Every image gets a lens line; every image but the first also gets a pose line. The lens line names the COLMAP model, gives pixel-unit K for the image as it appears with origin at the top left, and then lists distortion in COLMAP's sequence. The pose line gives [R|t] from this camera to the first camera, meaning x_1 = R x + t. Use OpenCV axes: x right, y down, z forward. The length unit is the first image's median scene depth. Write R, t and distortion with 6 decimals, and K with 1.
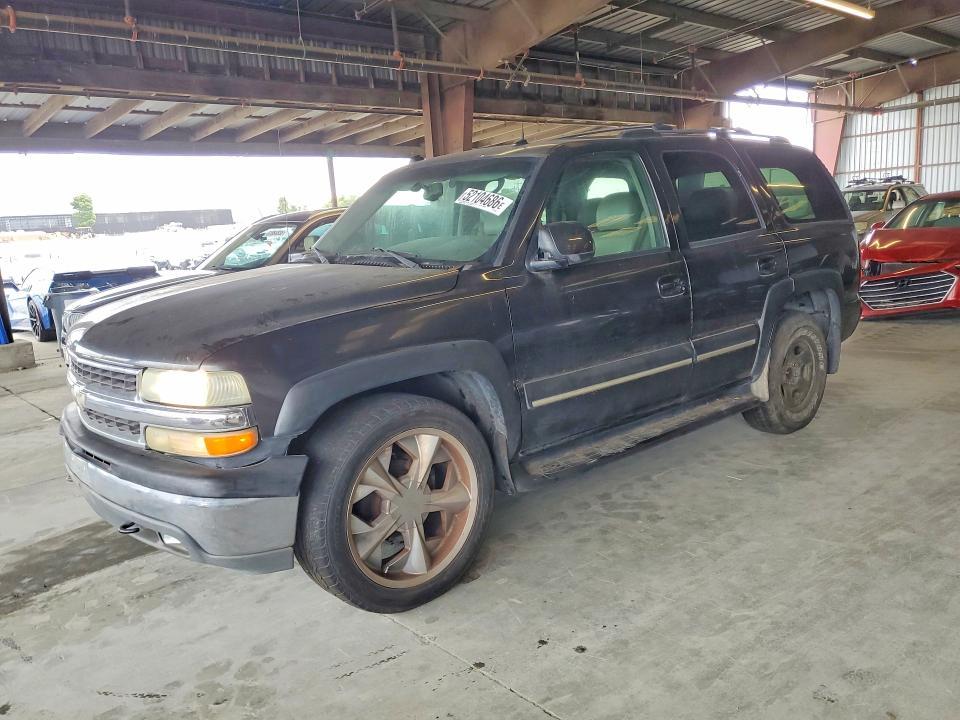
lens RADIAL K [[758.2, 0, 480.0], [0, 758.2, 360.0], [0, 0, 1]] dist [0.002494, 0.009192]
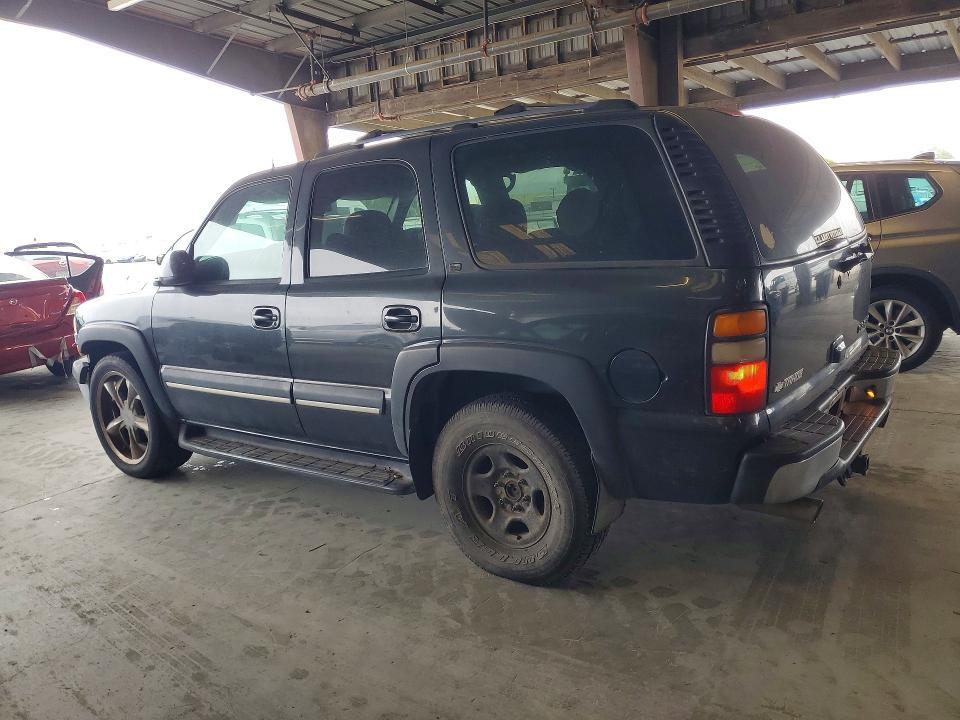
lens RADIAL K [[758.2, 0, 480.0], [0, 758.2, 360.0], [0, 0, 1]] dist [0.002494, 0.009192]
pose [[0.250598, 0.182437, -0.950746, 1.029765], [-0.160921, 0.976270, 0.144919, -0.187125], [0.954623, 0.116678, 0.274010, 0.834448]]
